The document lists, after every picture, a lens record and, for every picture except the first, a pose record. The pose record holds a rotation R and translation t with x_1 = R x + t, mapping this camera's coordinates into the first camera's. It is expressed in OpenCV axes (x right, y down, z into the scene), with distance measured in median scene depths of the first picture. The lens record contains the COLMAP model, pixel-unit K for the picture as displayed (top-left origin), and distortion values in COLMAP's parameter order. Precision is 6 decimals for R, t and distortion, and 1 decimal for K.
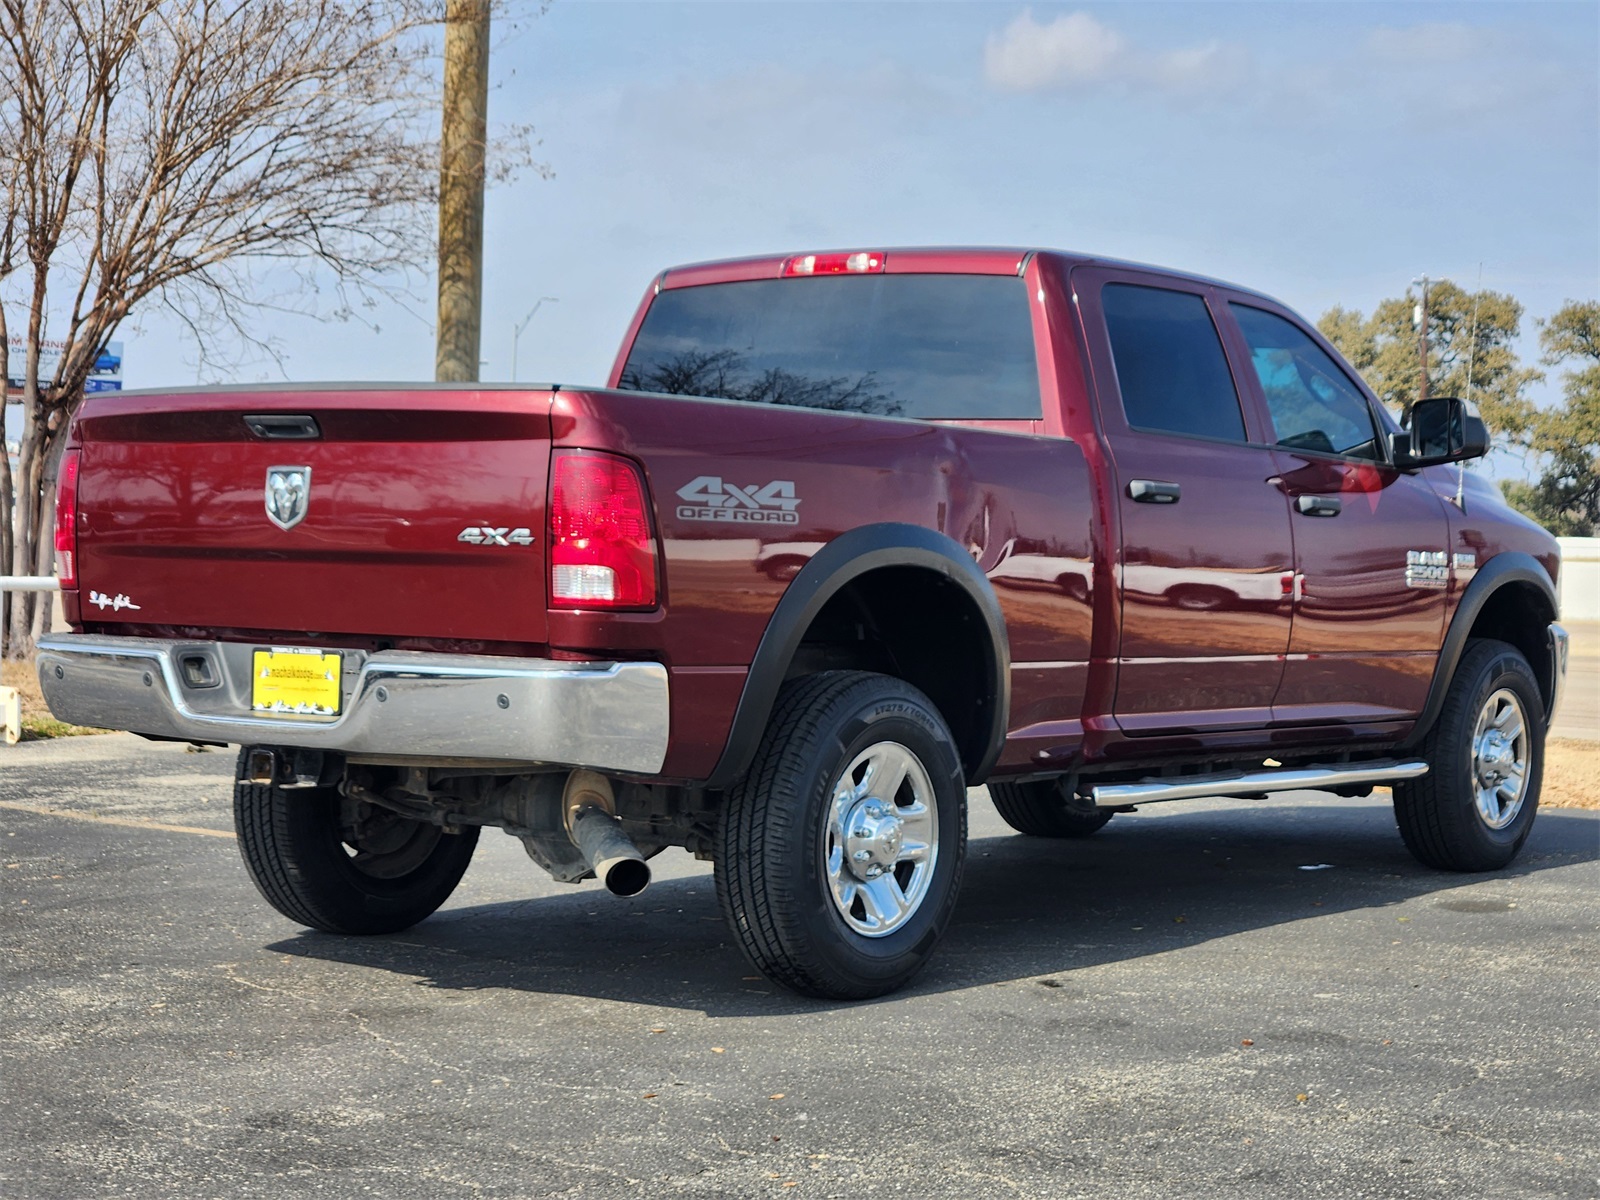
lens RADIAL K [[3087.6, 0, 800.0], [0, 3087.6, 600.0], [0, 0, 1]] dist [-0.881782, 14.364709]
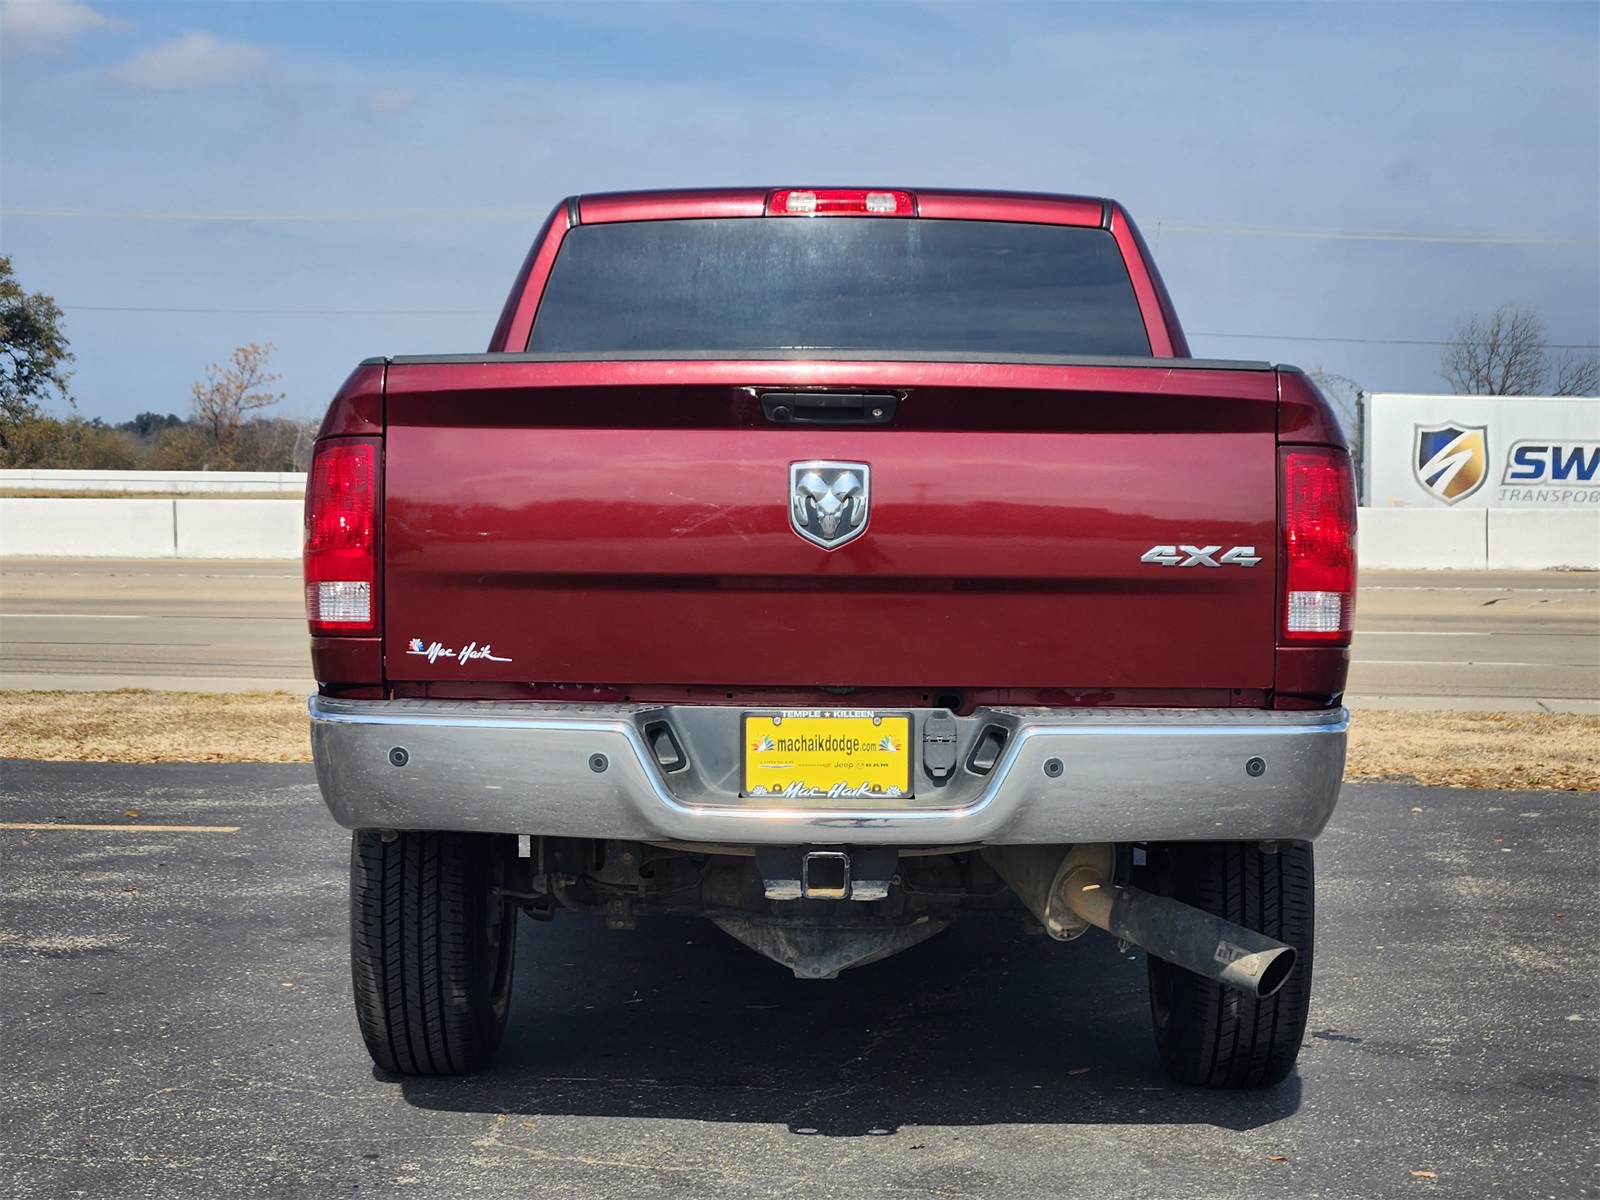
lens RADIAL K [[3087.6, 0, 800.0], [0, 3087.6, 600.0], [0, 0, 1]] dist [-0.881782, 14.364709]
pose [[0.814407, -0.033444, 0.579330, -0.600032], [0.018601, 0.999329, 0.031542, -0.034153], [-0.579996, -0.014911, 0.814483, 0.401490]]
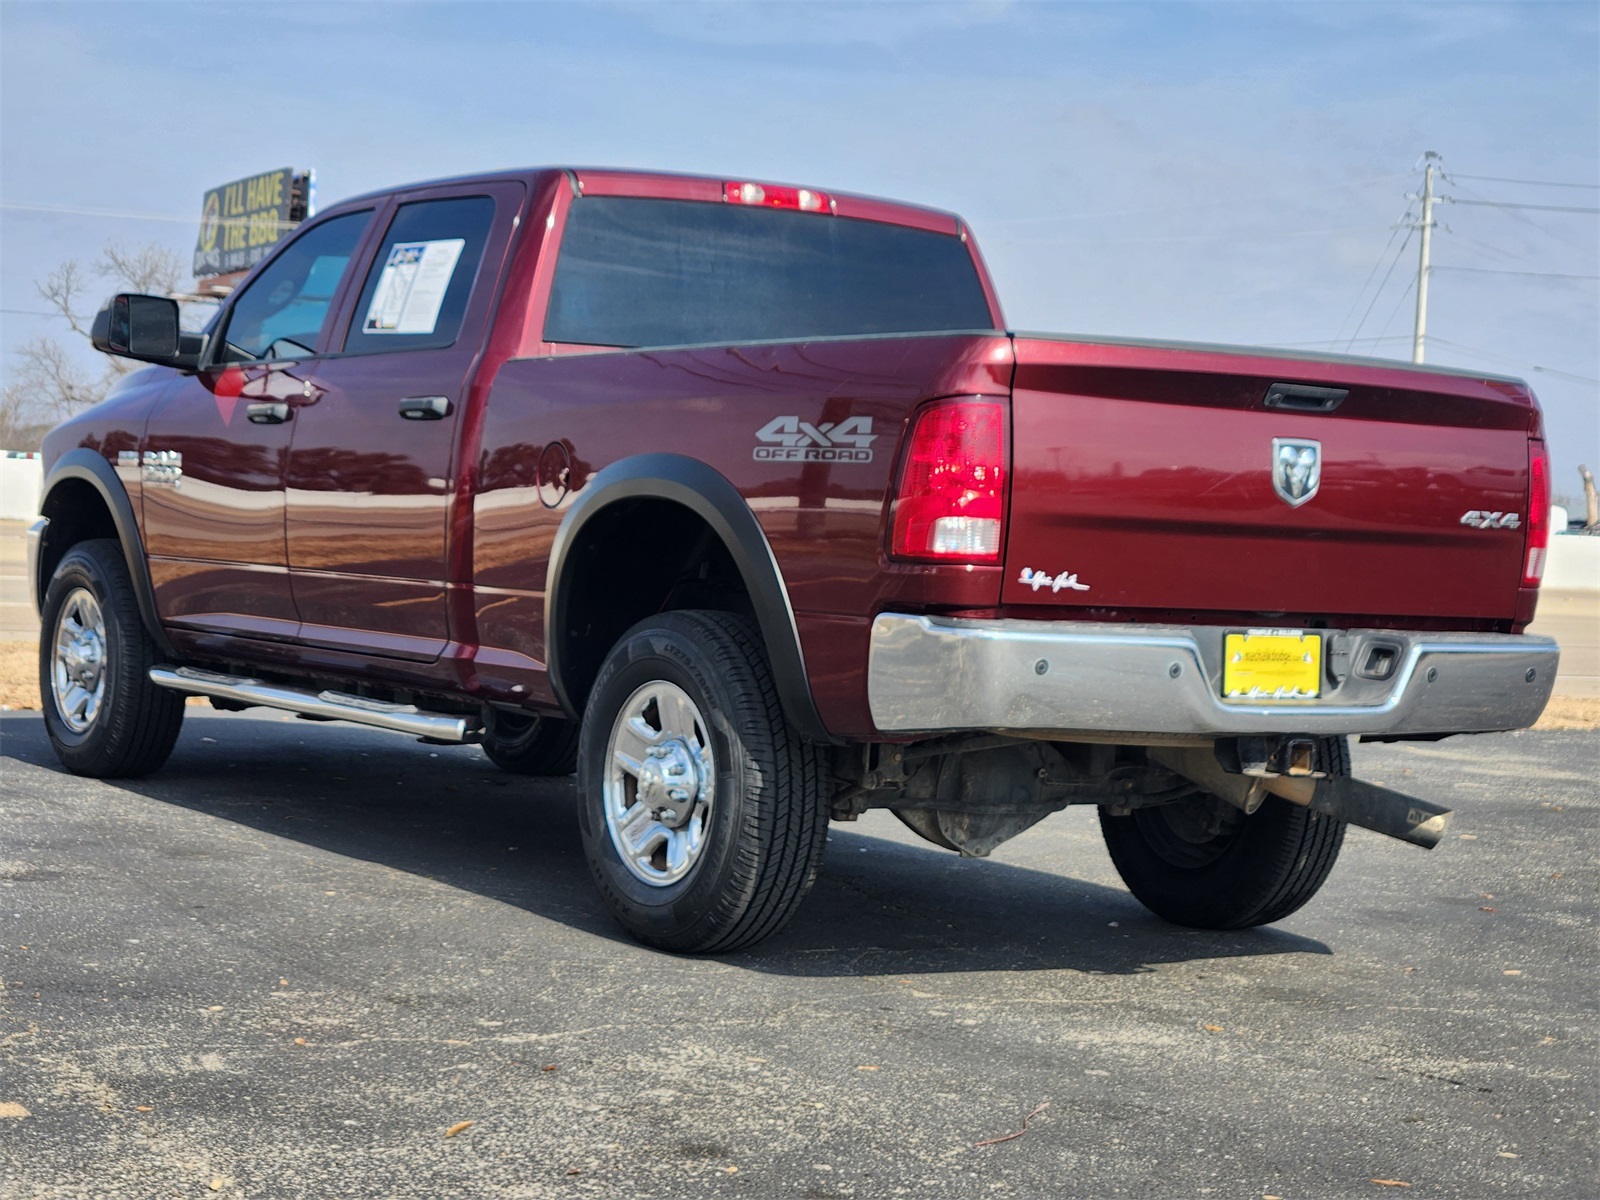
lens RADIAL K [[3087.6, 0, 800.0], [0, 3087.6, 600.0], [0, 0, 1]] dist [-0.881782, 14.364709]
pose [[0.321669, -0.033340, 0.946265, -1.114745], [-0.027476, 0.998630, 0.044524, -0.031937], [-0.946454, -0.040321, 0.320312, 0.837785]]
